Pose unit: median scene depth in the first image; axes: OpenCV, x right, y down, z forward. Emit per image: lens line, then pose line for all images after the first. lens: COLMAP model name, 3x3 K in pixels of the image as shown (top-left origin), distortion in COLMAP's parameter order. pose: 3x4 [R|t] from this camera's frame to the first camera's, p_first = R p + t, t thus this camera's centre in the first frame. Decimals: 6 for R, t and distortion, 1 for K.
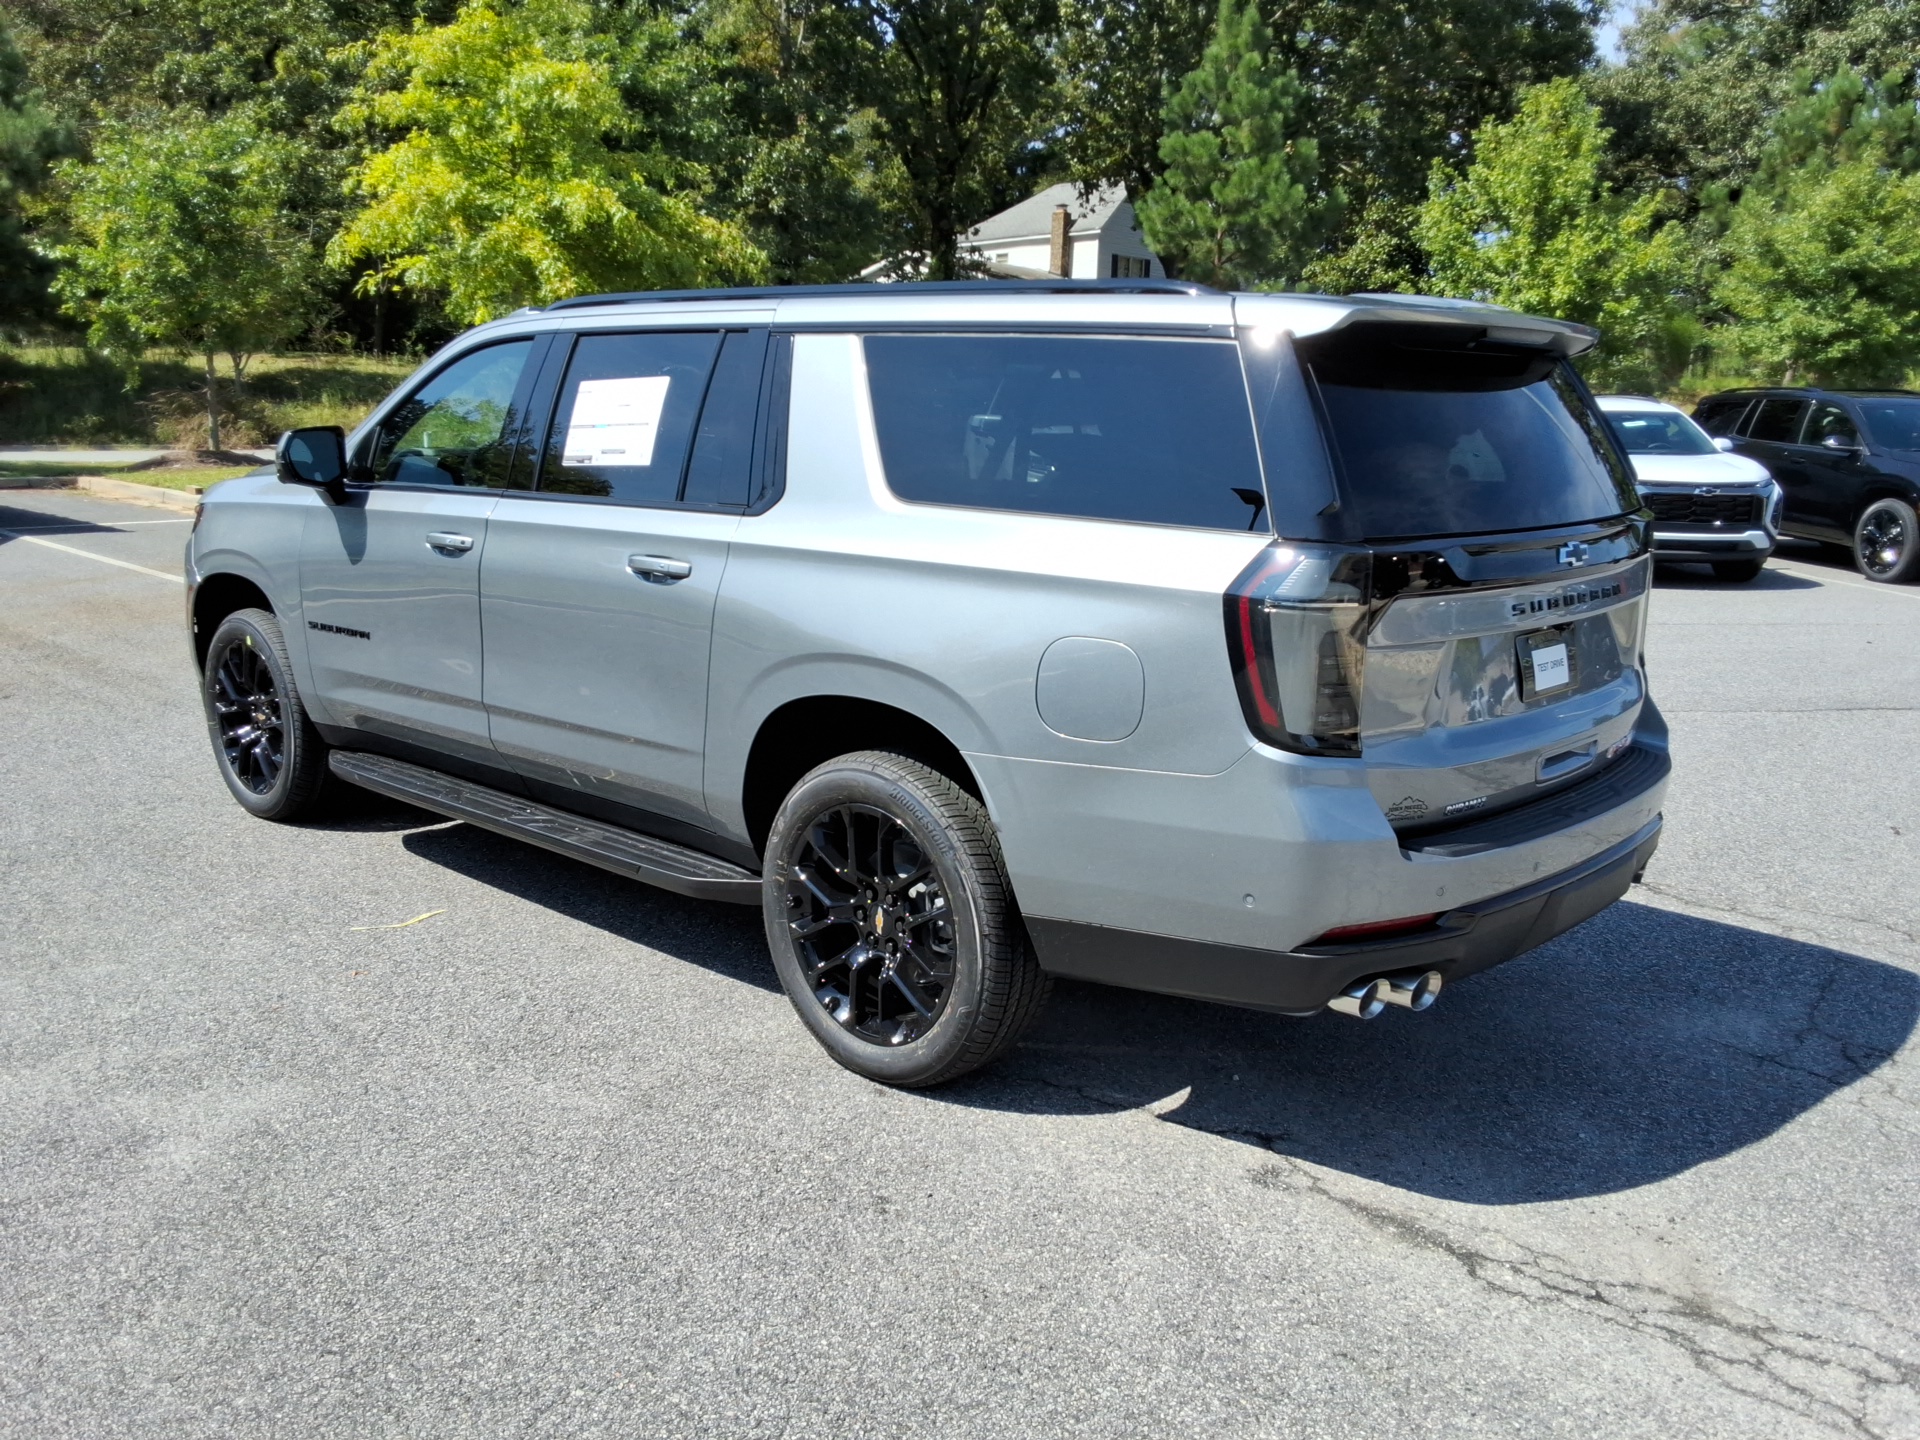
lens RADIAL K [[1546.1, 0, 980.1], [0, 1546.1, 709.3], [0, 0, 1]] dist [0.101802, -0.166017]
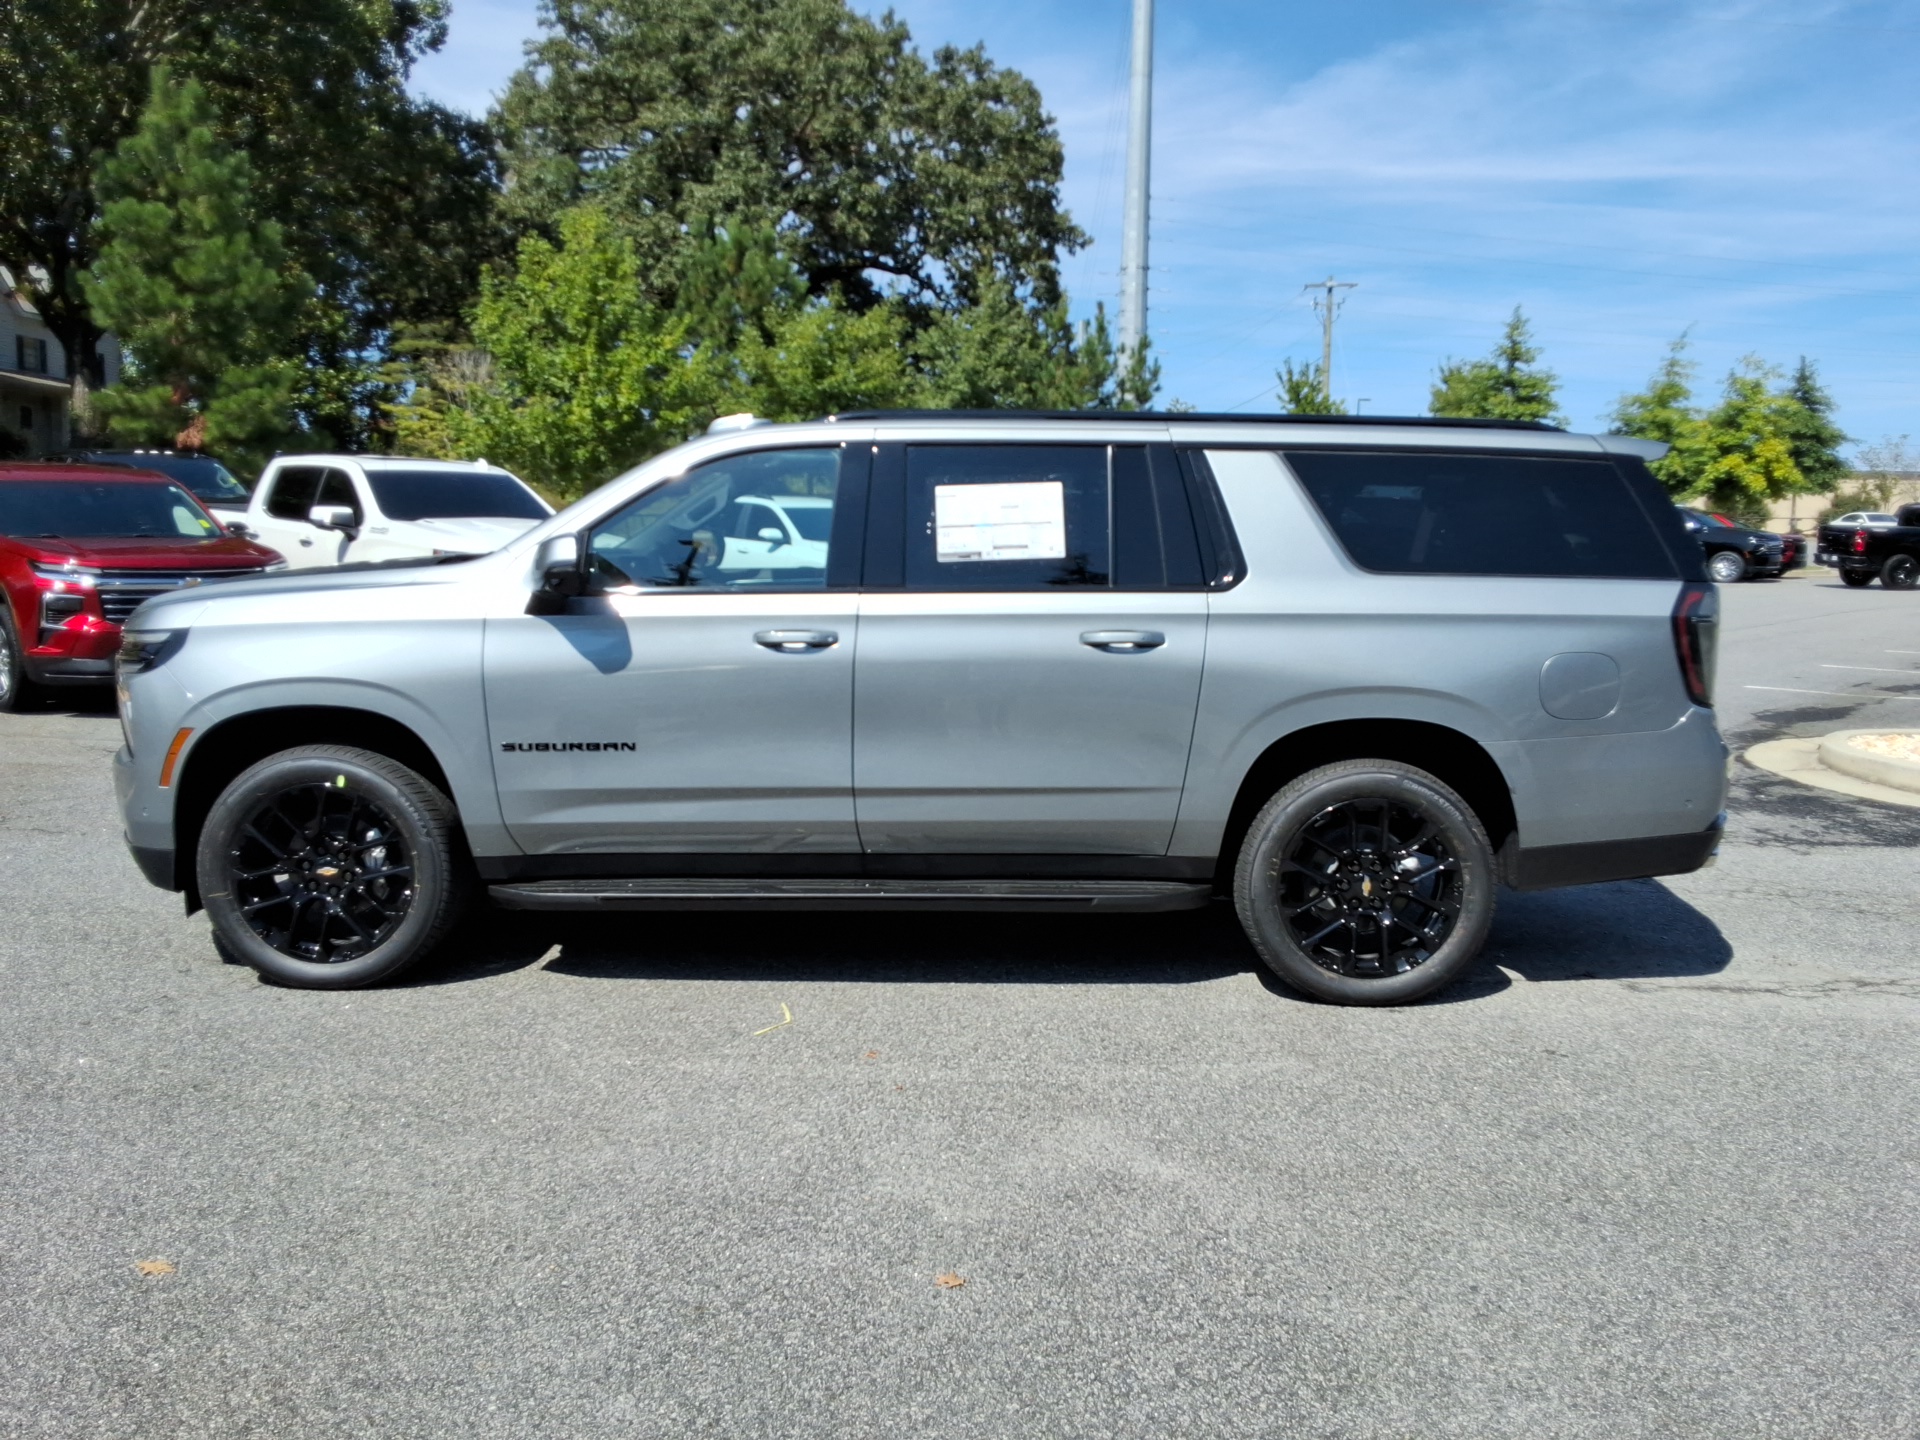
lens RADIAL K [[1546.1, 0, 980.1], [0, 1546.1, 709.3], [0, 0, 1]] dist [0.101802, -0.166017]
pose [[0.740954, -0.091375, 0.665310, -0.308451], [0.129382, 0.991563, -0.007910, -0.012248], [-0.658974, 0.091940, 0.746525, 0.052834]]
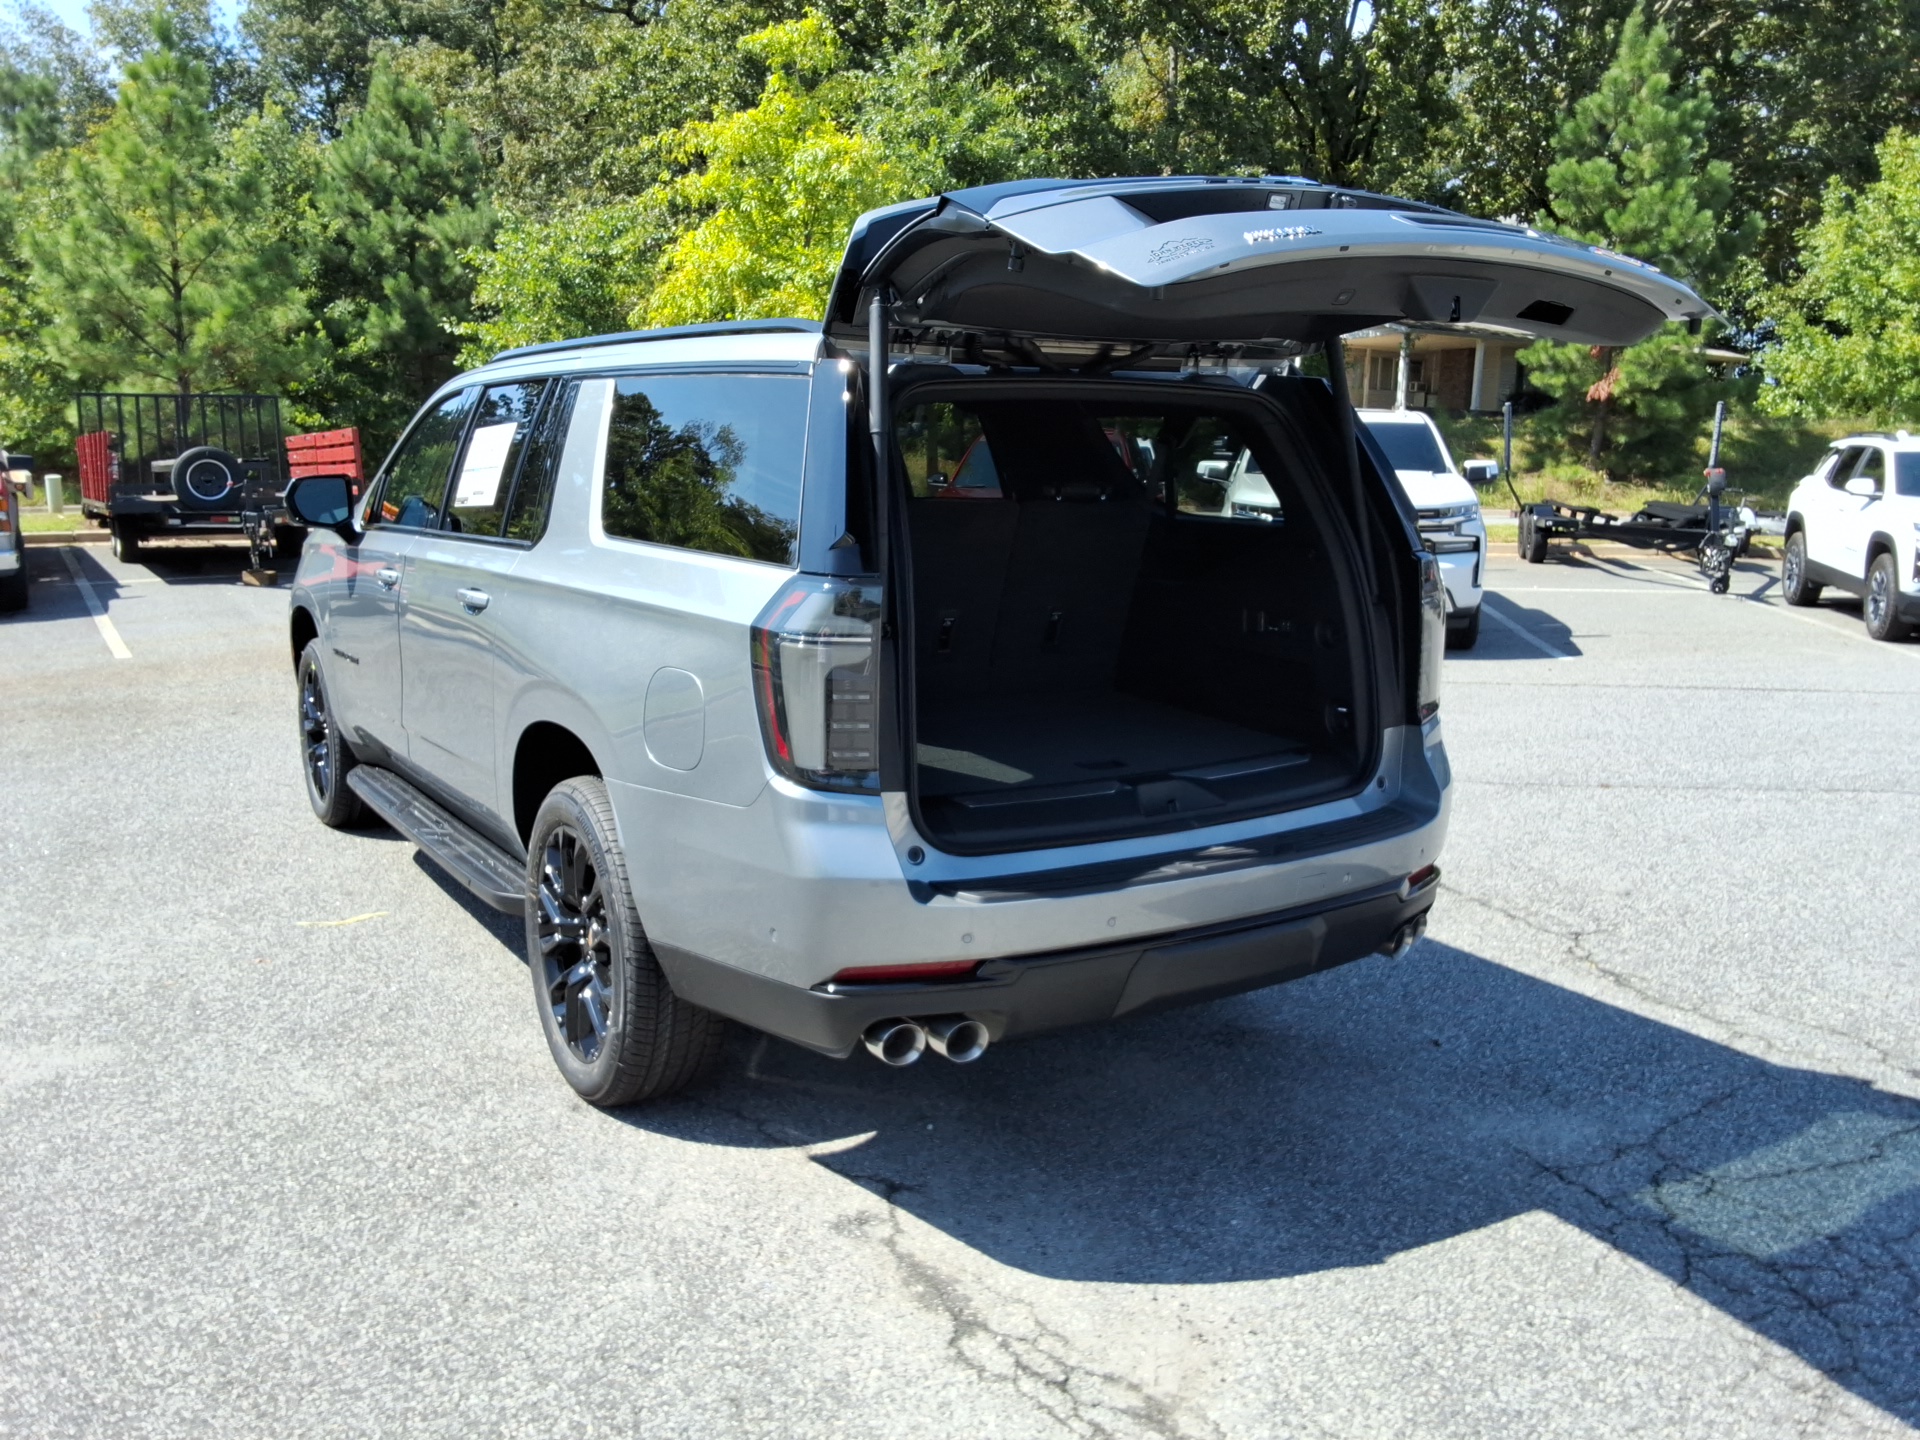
lens RADIAL K [[1554.7, 0, 974.4], [0, 1554.7, 706.1], [0, 0, 1]] dist [0.109765, -0.176669]
pose [[0.964110, 0.030424, -0.263755, 0.095433], [-0.039741, 0.998758, -0.030058, 0.000303], [0.262513, 0.039461, 0.964121, 0.010783]]
